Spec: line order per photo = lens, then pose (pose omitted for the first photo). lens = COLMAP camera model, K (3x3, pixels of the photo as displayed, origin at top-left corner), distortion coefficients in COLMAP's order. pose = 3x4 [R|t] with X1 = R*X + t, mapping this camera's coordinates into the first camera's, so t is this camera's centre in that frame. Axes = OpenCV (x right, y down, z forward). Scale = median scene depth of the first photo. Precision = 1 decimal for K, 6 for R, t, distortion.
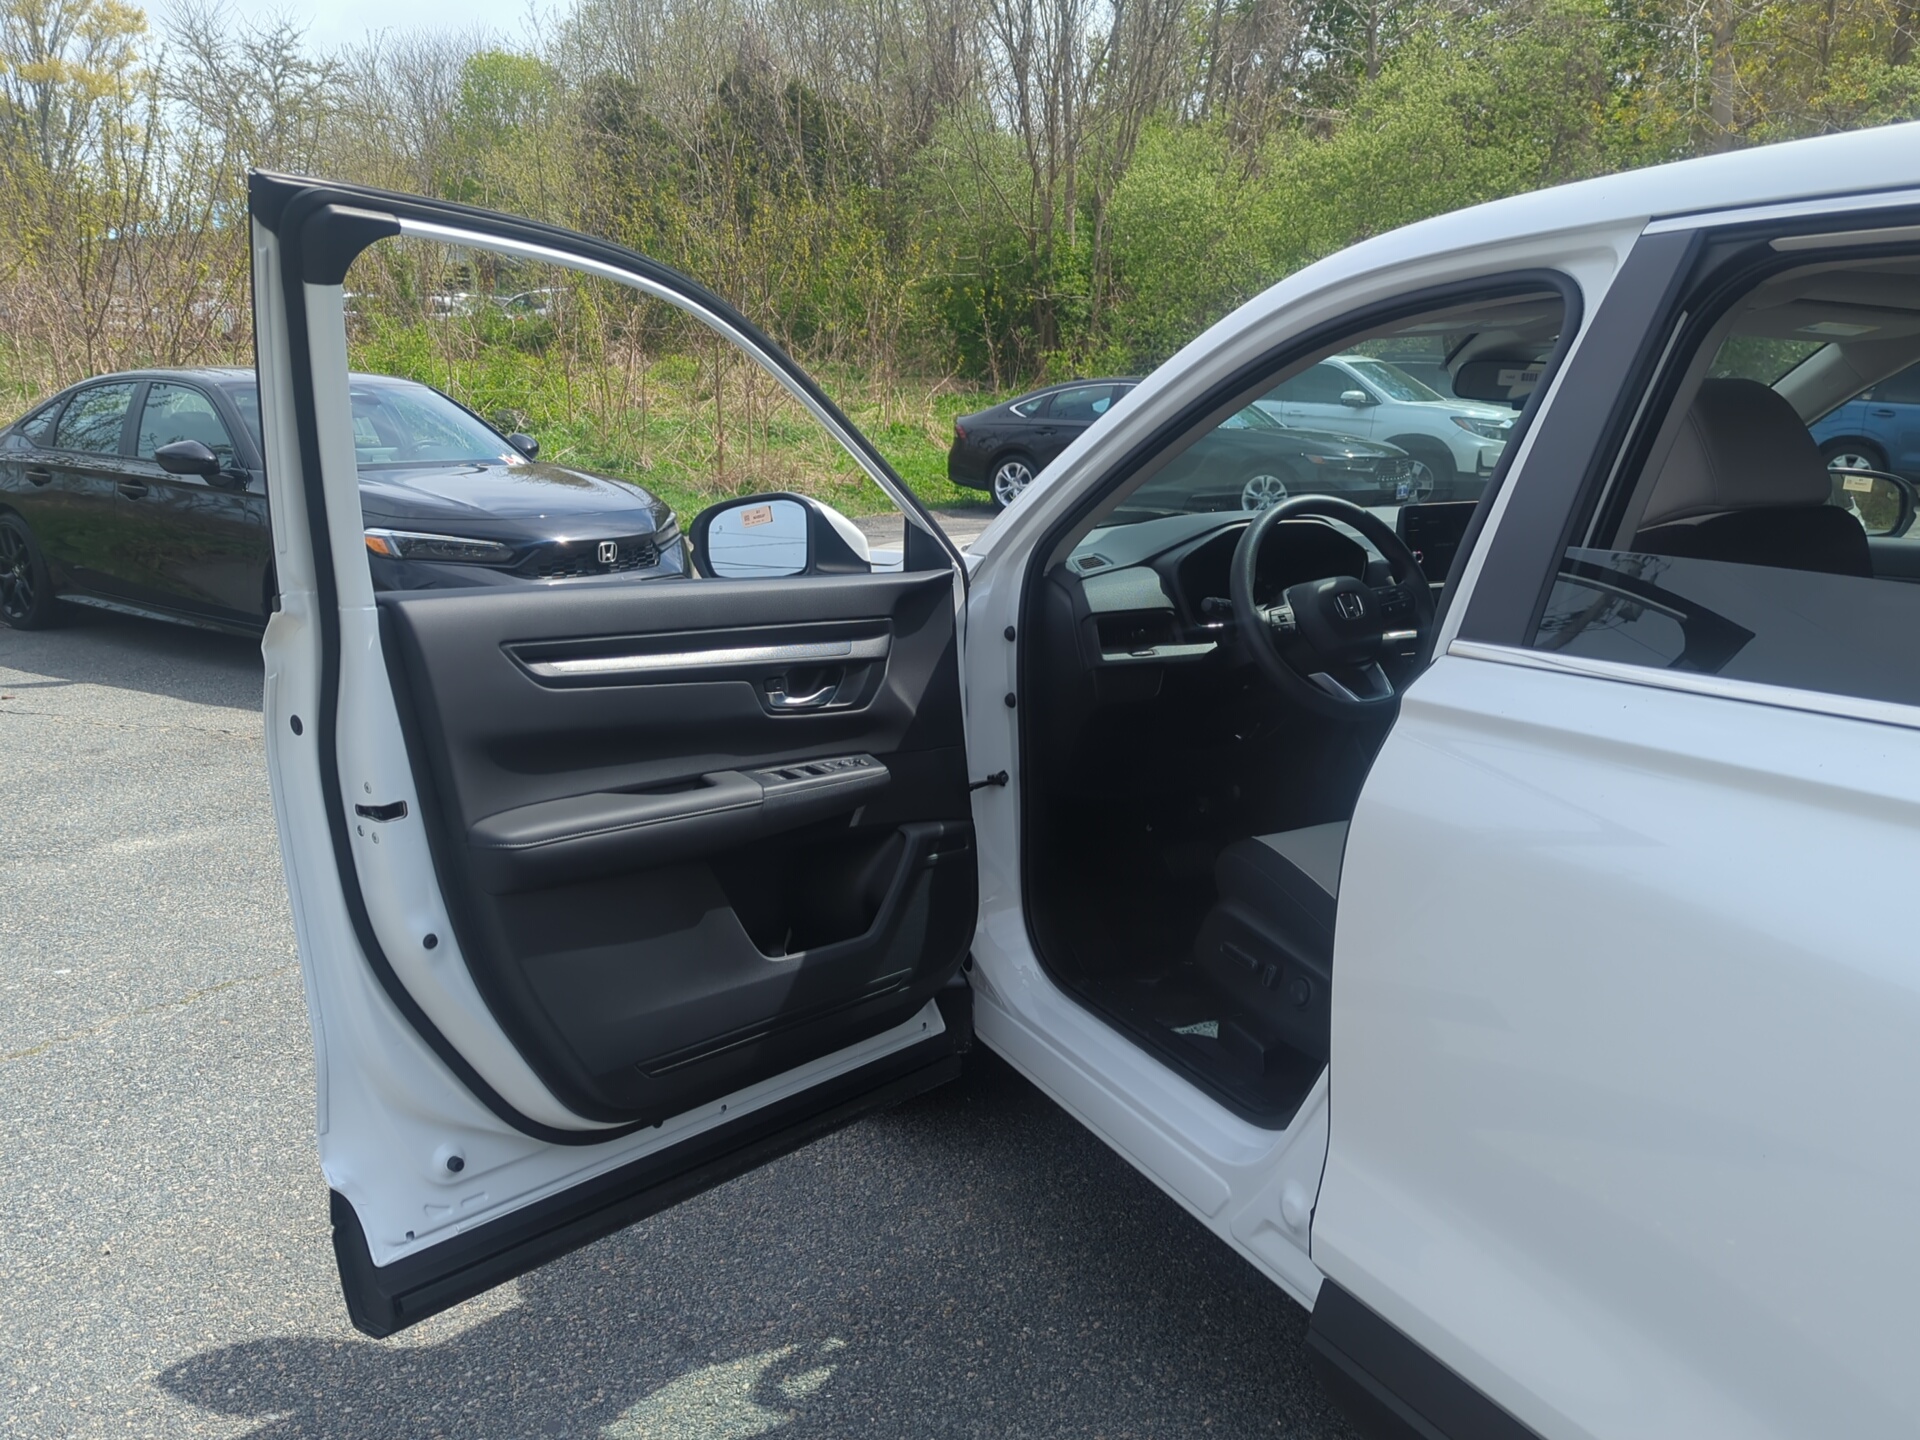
lens RADIAL K [[1552.4, 0, 960.5], [0, 1552.4, 713.7], [0, 0, 1]] dist [0.056757, -0.047621]
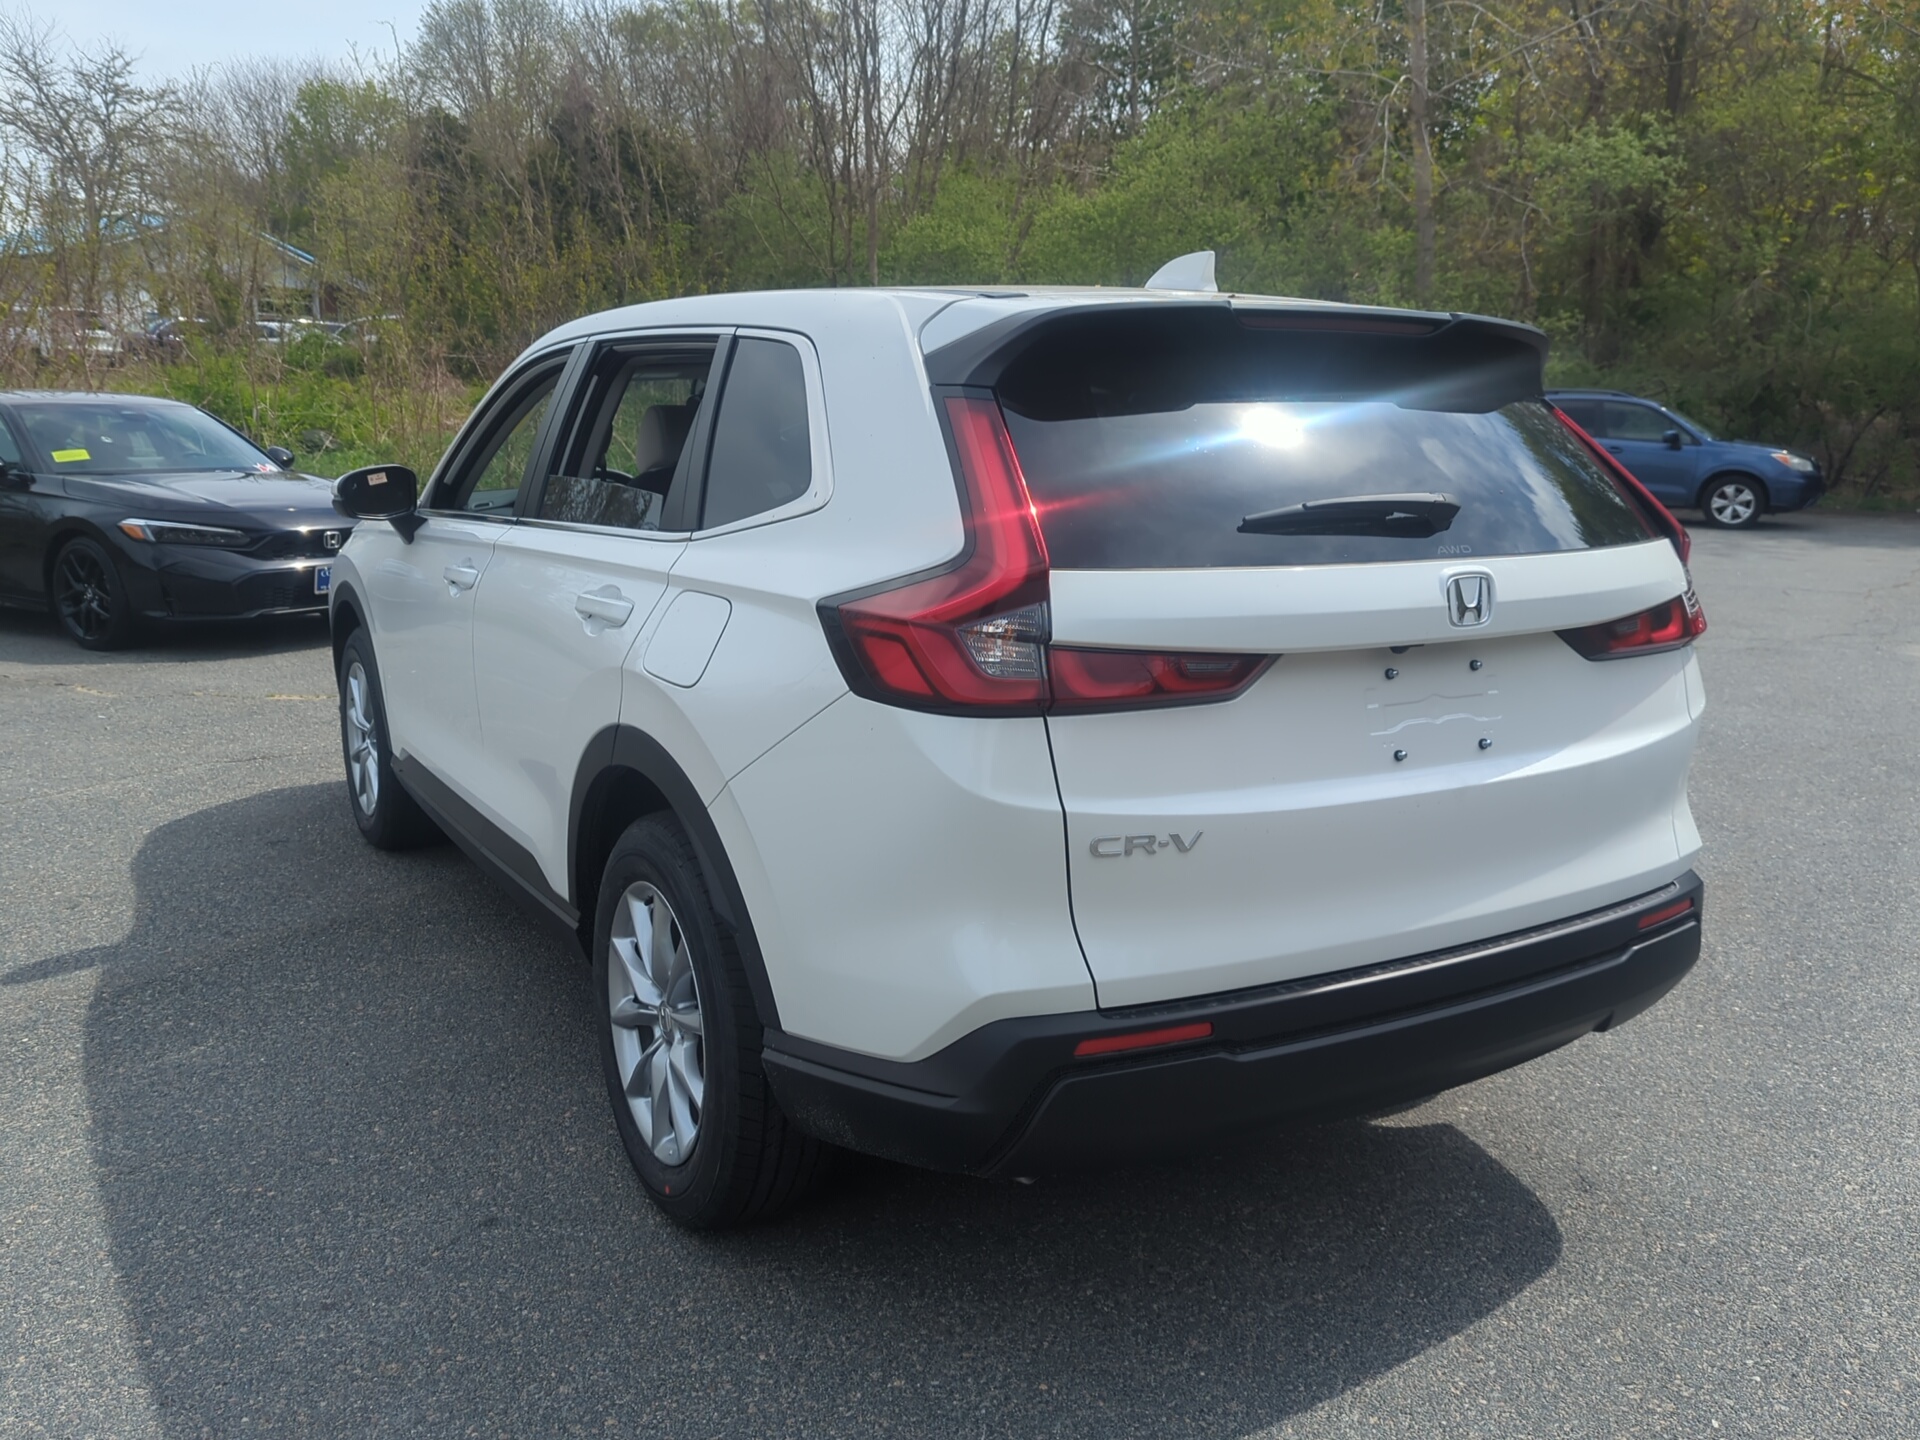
lens RADIAL K [[1552.4, 0, 971.1], [0, 1552.4, 709.1], [0, 0, 1]] dist [0.056757, -0.047621]
pose [[0.996387, -0.012492, 0.084008, 0.074663], [0.014135, 0.999720, -0.018994, 0.027037], [-0.083747, 0.020113, 0.996284, -0.124088]]
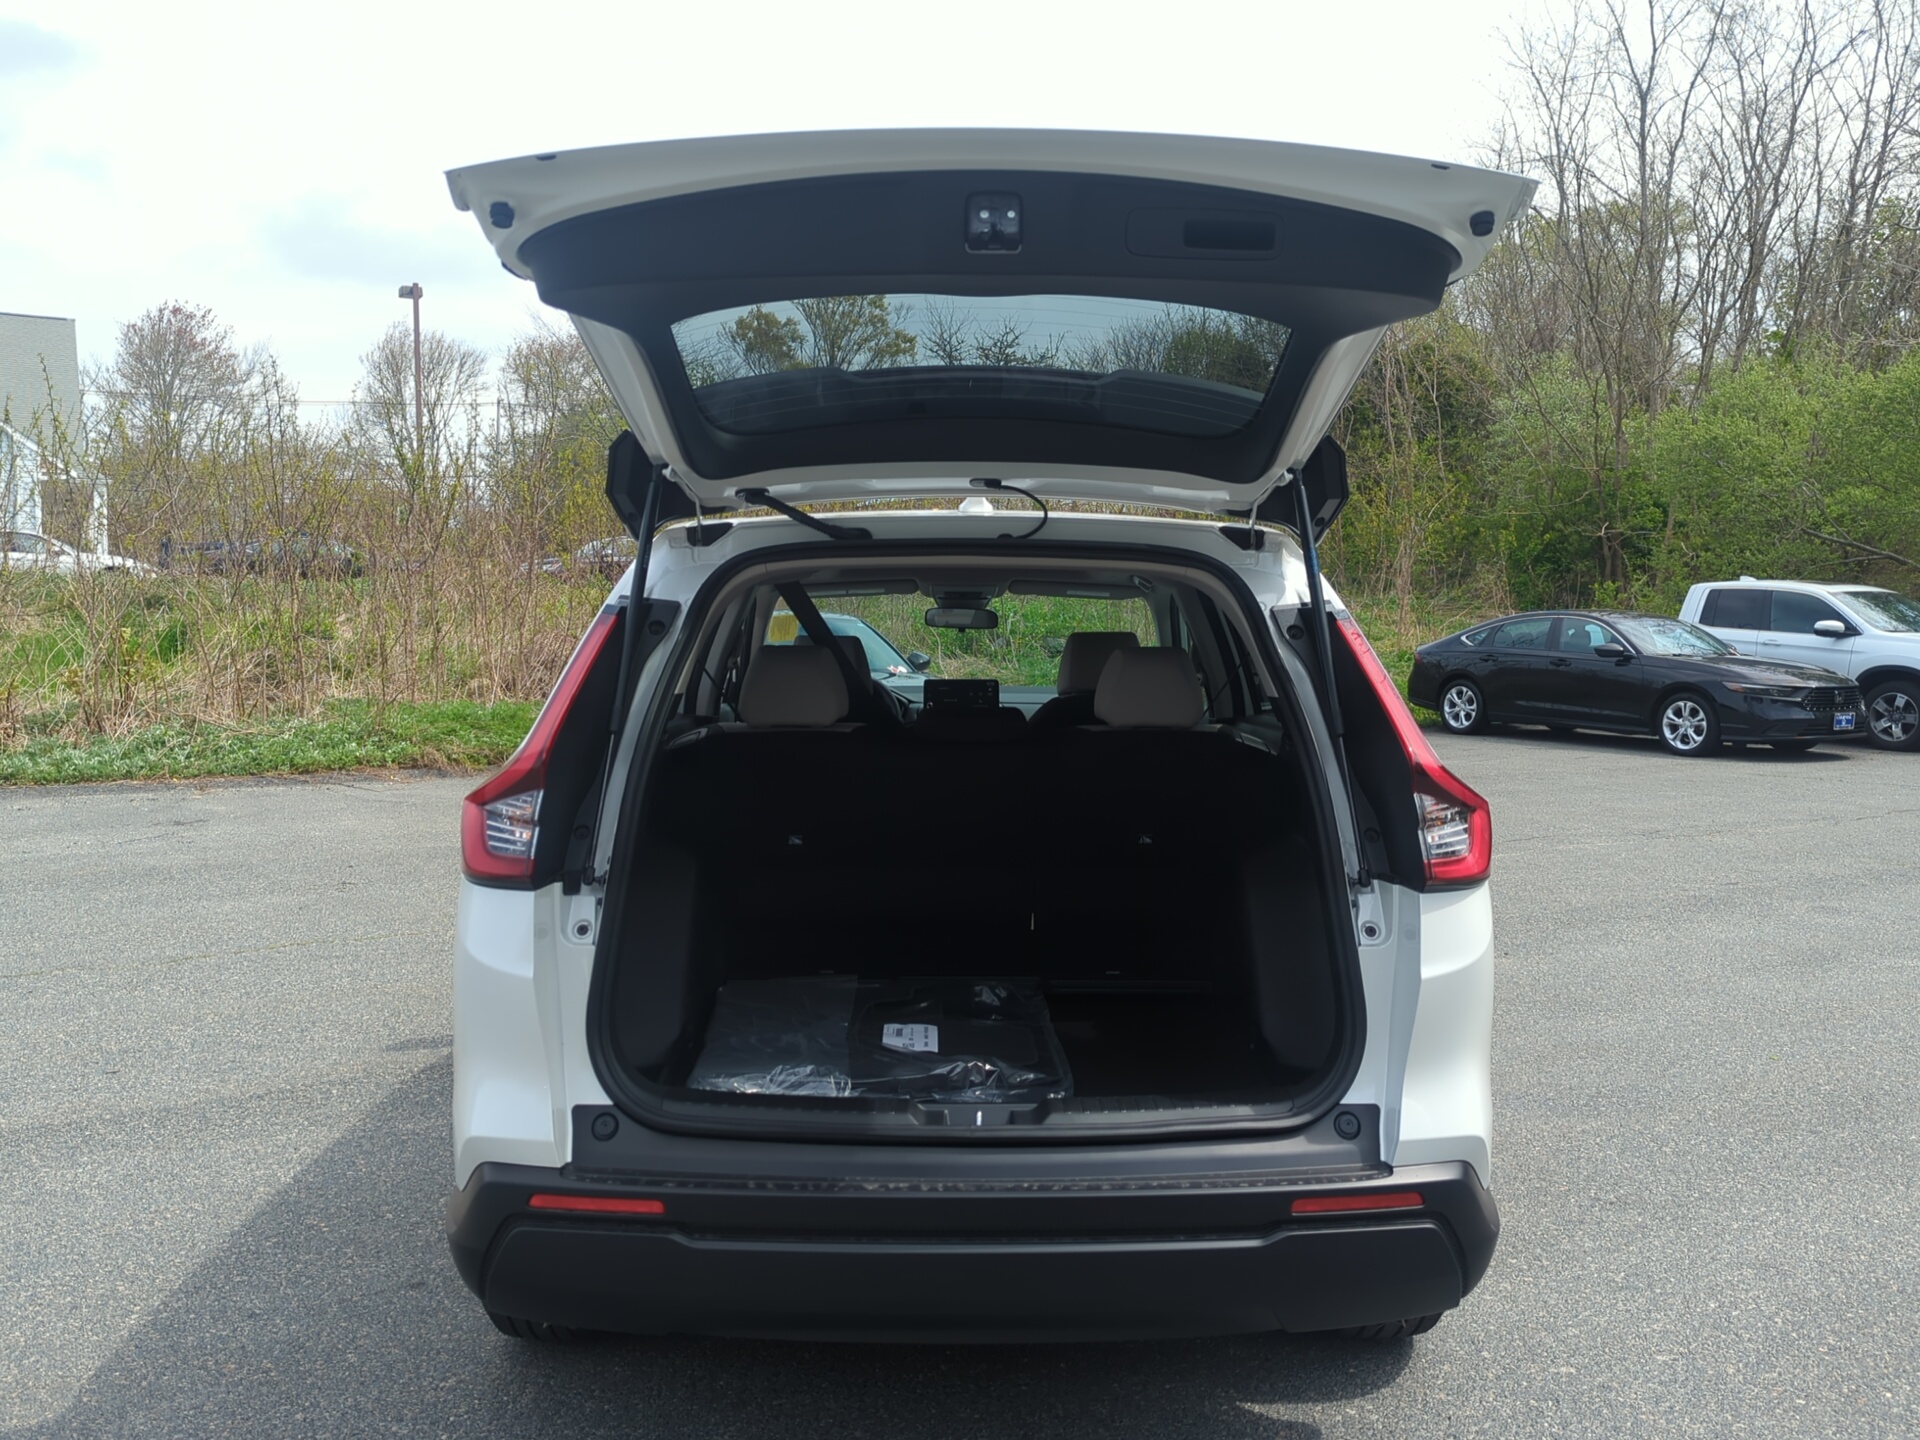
lens RADIAL K [[1552.2, 0, 973.0], [0, 1552.2, 716.3], [0, 0, 1]] dist [0.057883, -0.052642]
pose [[0.904375, 0.026740, -0.425899, 0.189585], [-0.087511, 0.988445, -0.123765, 0.024008], [0.417669, 0.149201, 0.896265, -0.115117]]
